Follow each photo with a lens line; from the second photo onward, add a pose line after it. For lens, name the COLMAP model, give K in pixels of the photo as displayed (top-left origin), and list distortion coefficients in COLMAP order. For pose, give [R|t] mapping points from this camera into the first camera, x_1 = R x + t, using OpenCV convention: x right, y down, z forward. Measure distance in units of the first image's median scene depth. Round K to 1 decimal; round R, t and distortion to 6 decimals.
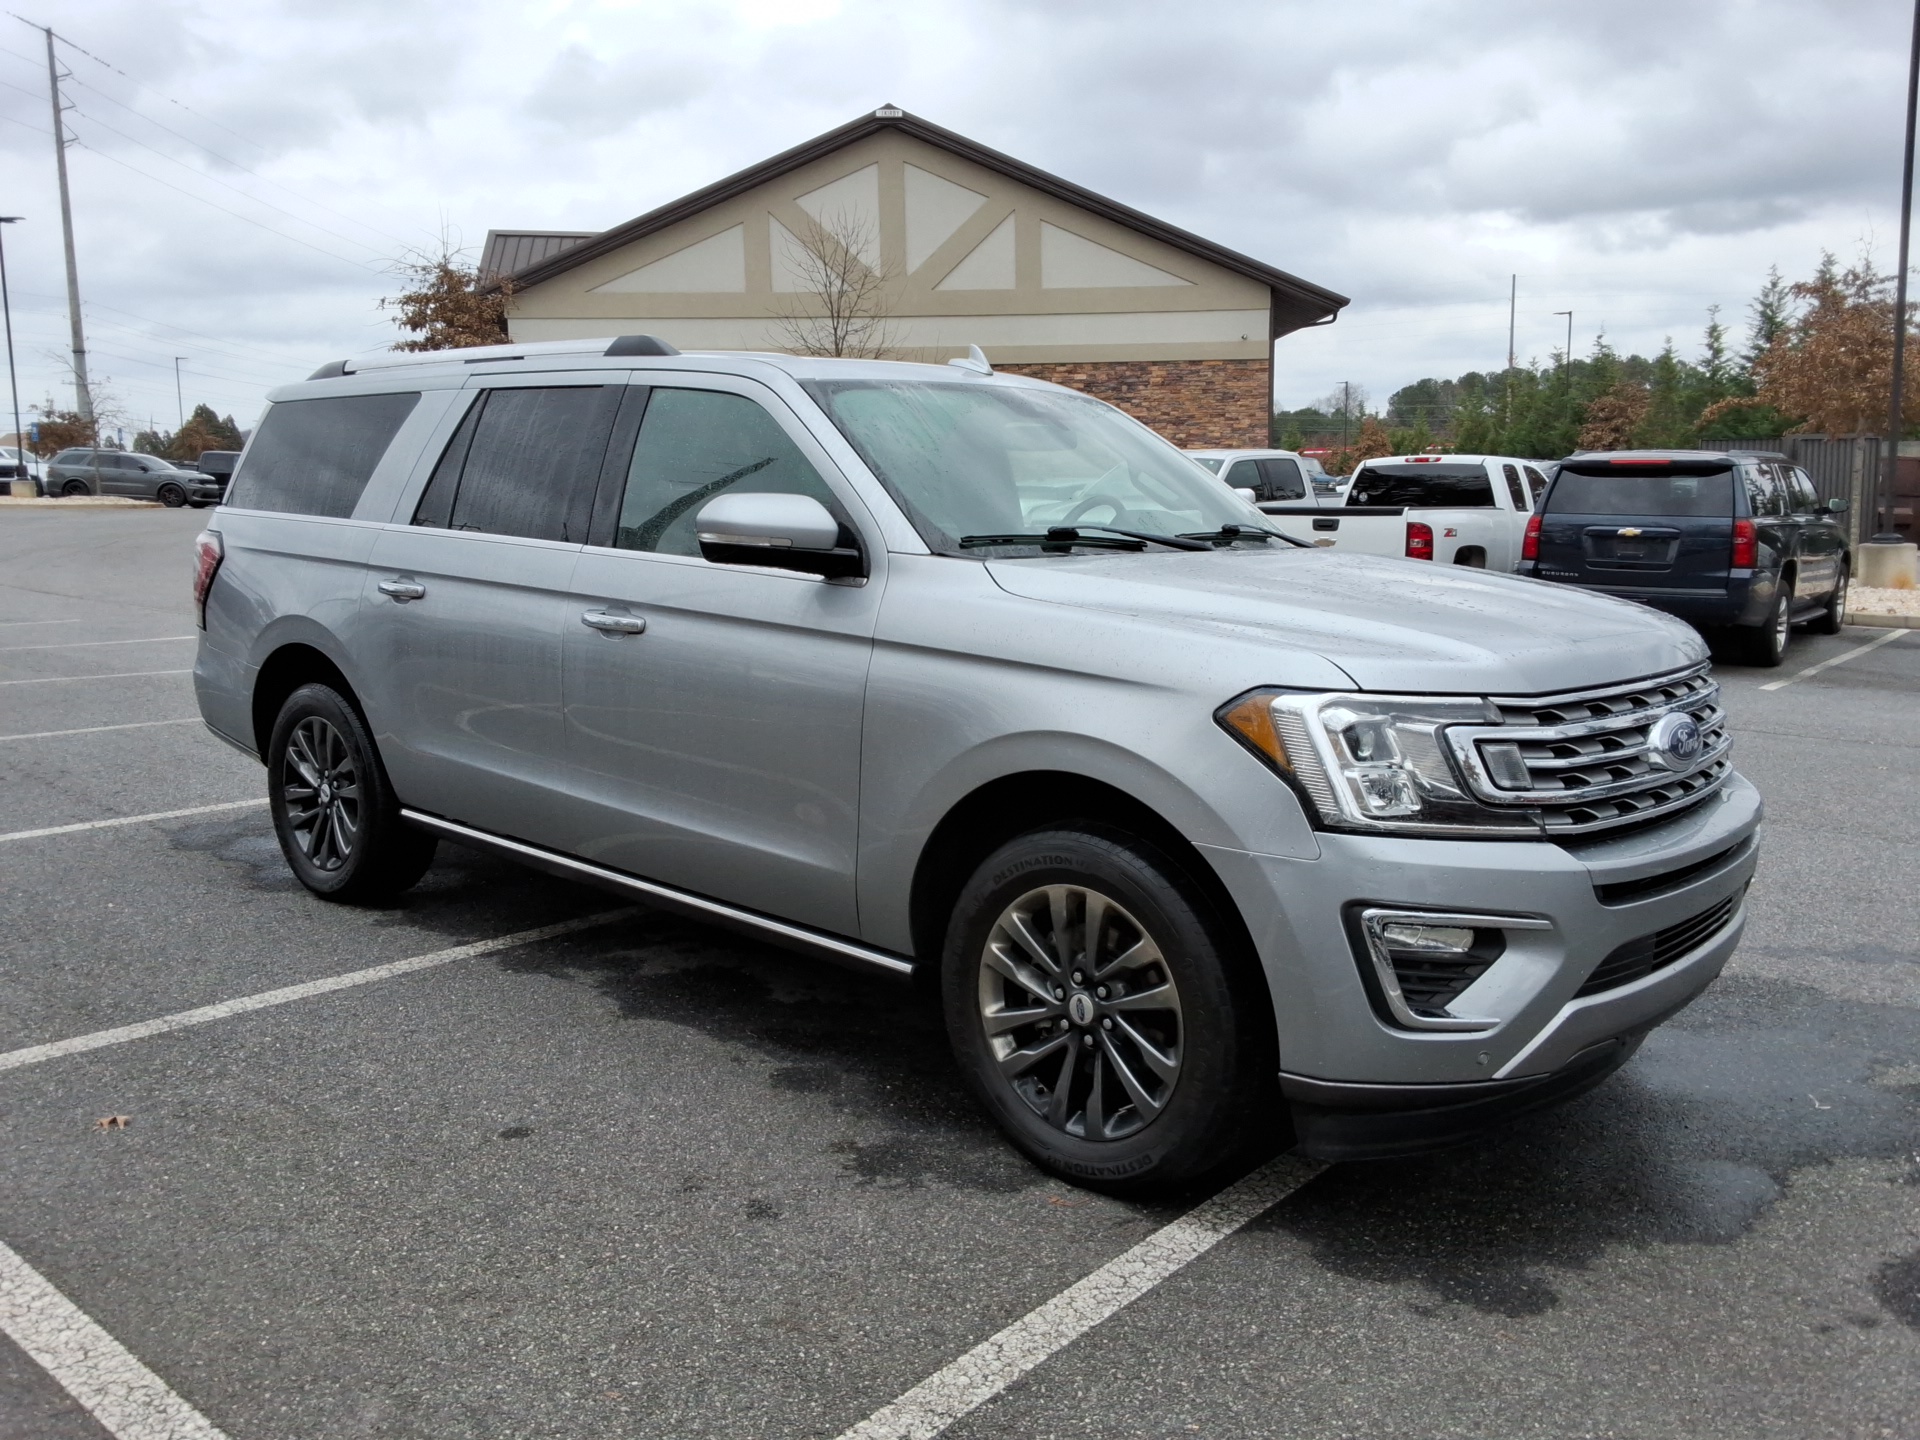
lens RADIAL K [[1541.3, 0, 968.4], [0, 1541.3, 723.6], [0, 0, 1]] dist [0.078479, -0.112044]
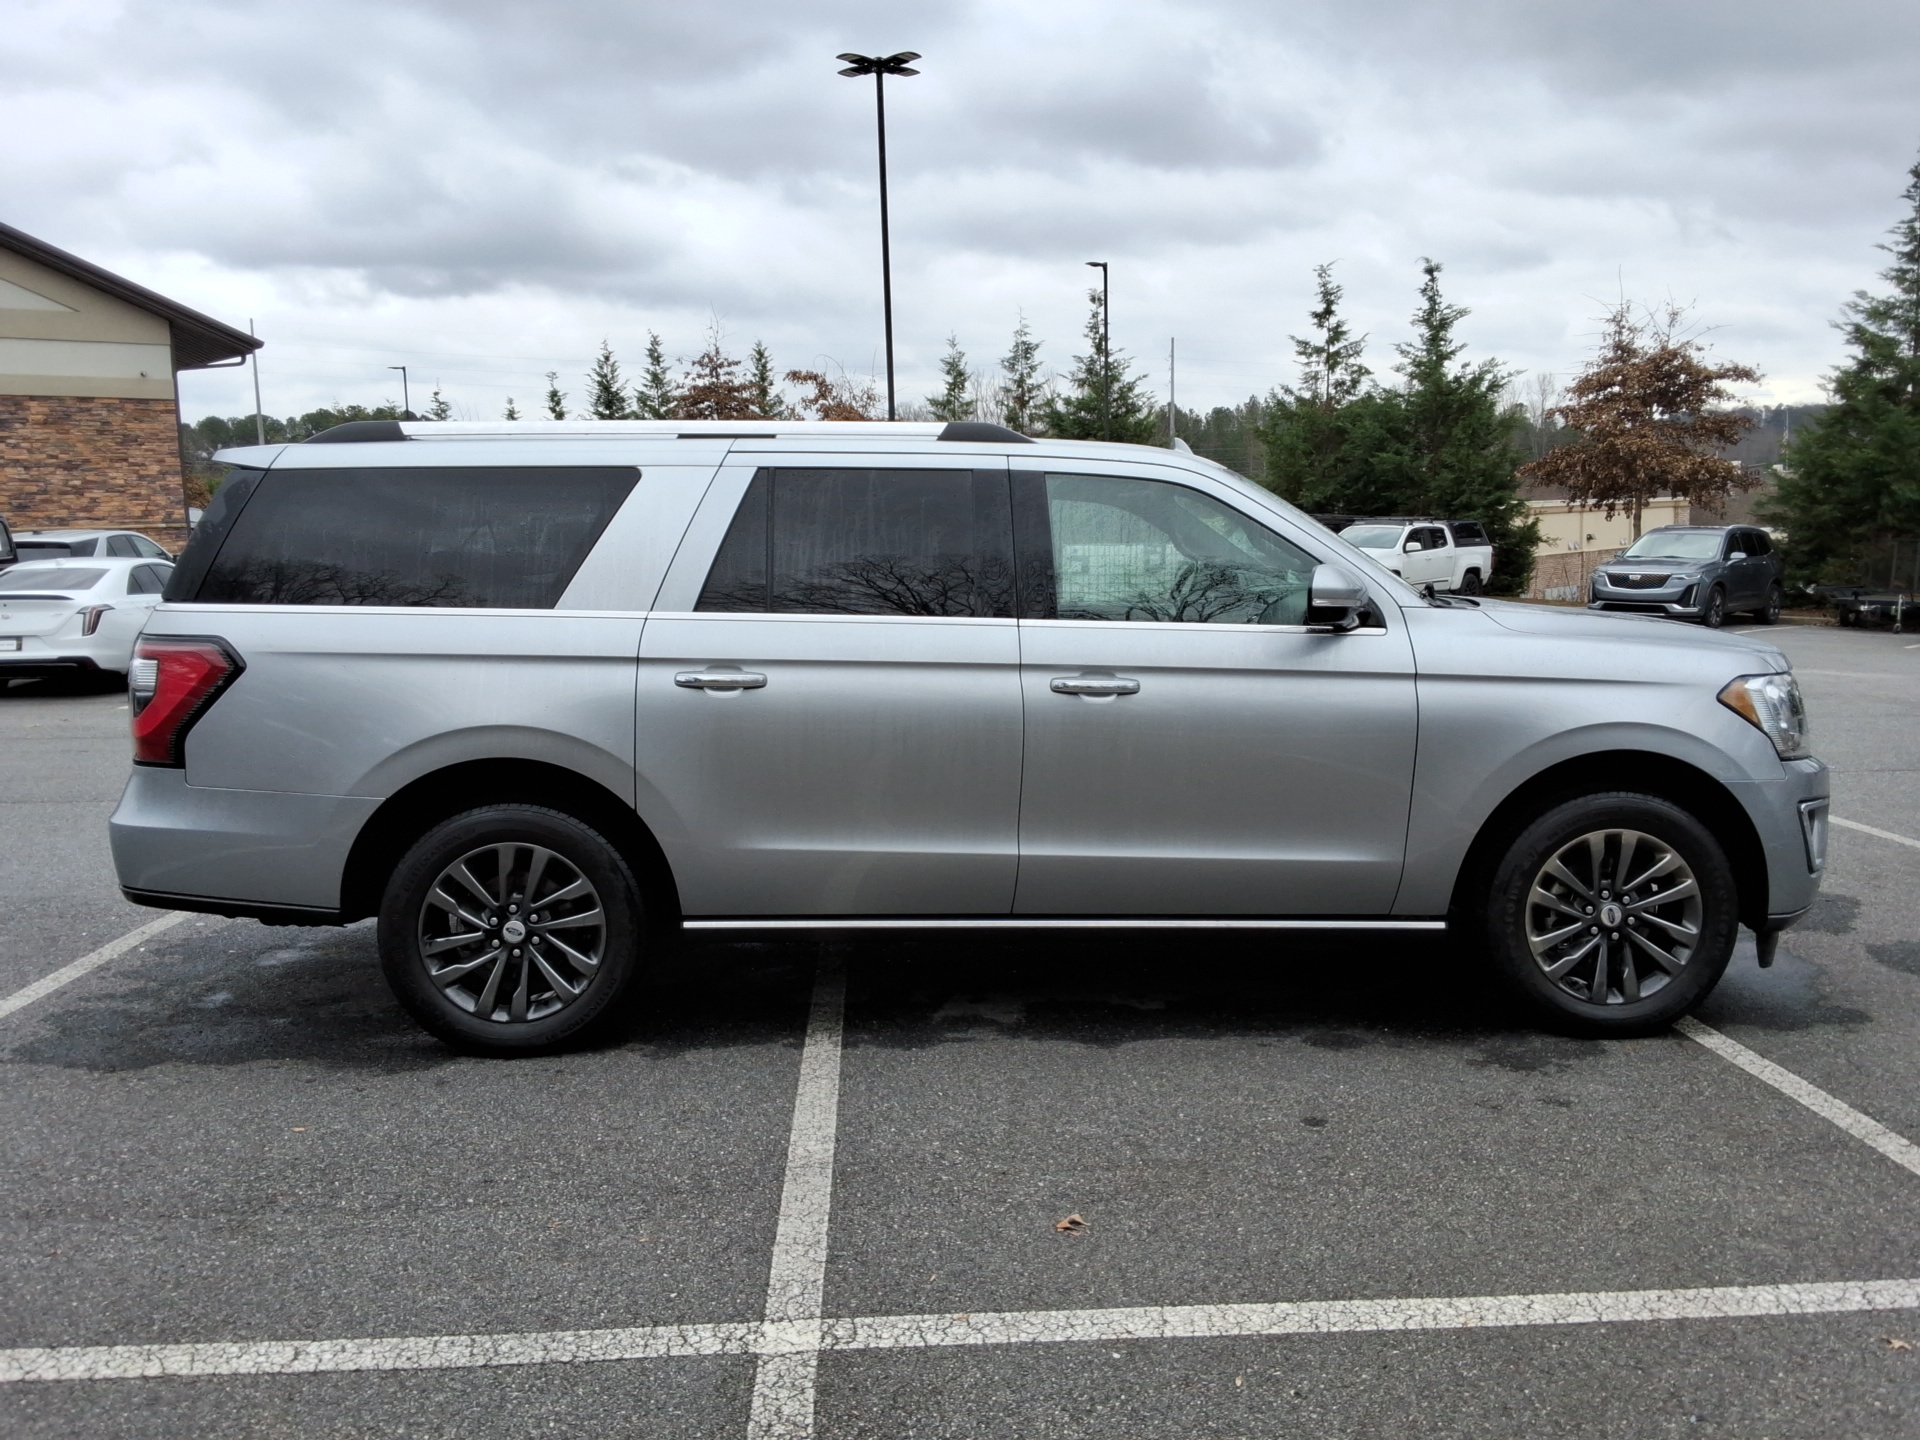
lens RADIAL K [[1541.3, 0, 973.9], [0, 1541.3, 724.1], [0, 0, 1]] dist [0.078479, -0.112044]
pose [[0.713806, -0.095481, 0.693804, -0.899946], [0.116274, 0.993071, 0.017040, -0.058282], [-0.690624, 0.068509, 0.719962, 0.233620]]
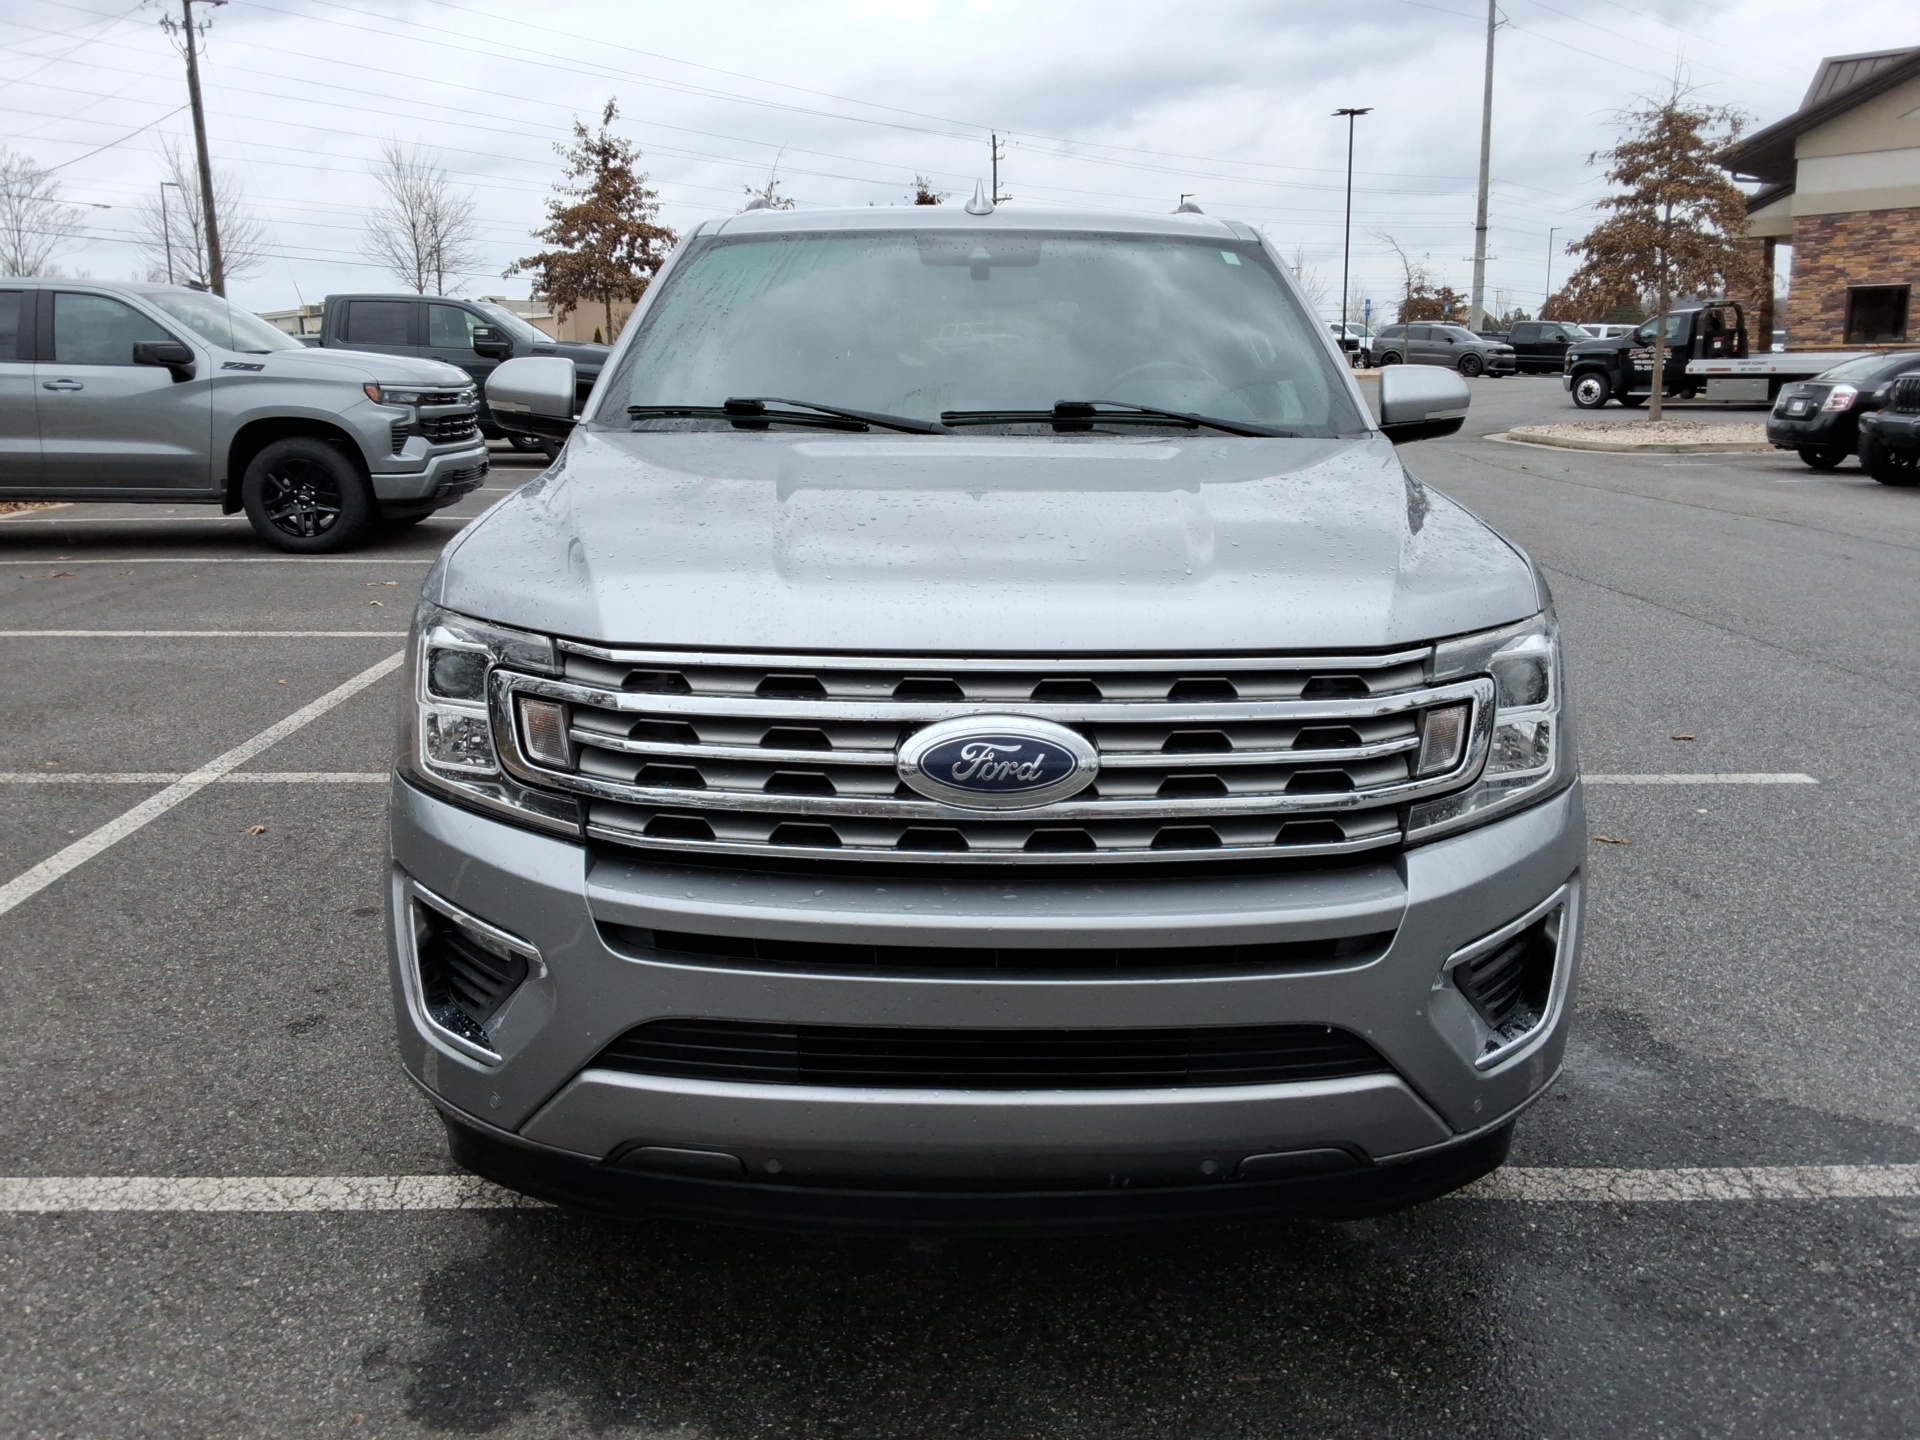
lens RADIAL K [[1541.3, 0, 953.9], [0, 1541.3, 710.7], [0, 0, 1]] dist [0.078479, -0.112044]
pose [[0.666093, 0.161019, -0.728281, 0.607640], [-0.107287, 0.986950, 0.120083, -0.055456], [0.738112, -0.001851, 0.674675, 0.387262]]
